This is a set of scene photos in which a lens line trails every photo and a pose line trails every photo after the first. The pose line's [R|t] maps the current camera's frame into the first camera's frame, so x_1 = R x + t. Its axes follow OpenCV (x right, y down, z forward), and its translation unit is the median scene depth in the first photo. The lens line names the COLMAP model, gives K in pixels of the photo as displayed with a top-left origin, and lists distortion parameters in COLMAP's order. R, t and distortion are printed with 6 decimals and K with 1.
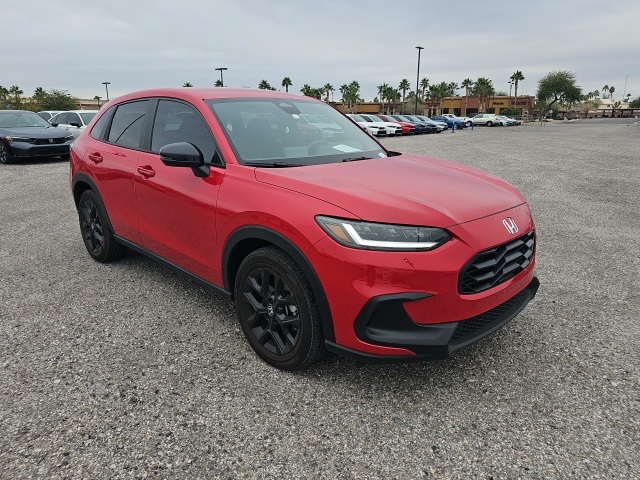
lens RADIAL K [[435.4, 0, 320.8], [0, 435.4, 239.7], [0, 0, 1]] dist [0.003823, 0.000319]
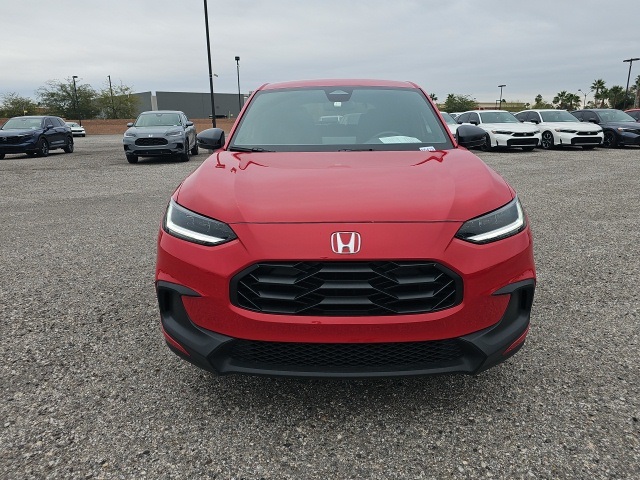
lens RADIAL K [[435.4, 0, 319.7], [0, 435.4, 239.1], [0, 0, 1]] dist [0.003823, 0.000319]
pose [[0.739553, 0.192847, -0.644880, 0.700805], [-0.197824, 0.978039, 0.065609, -0.063791], [0.643371, 0.079052, 0.761462, 0.338555]]
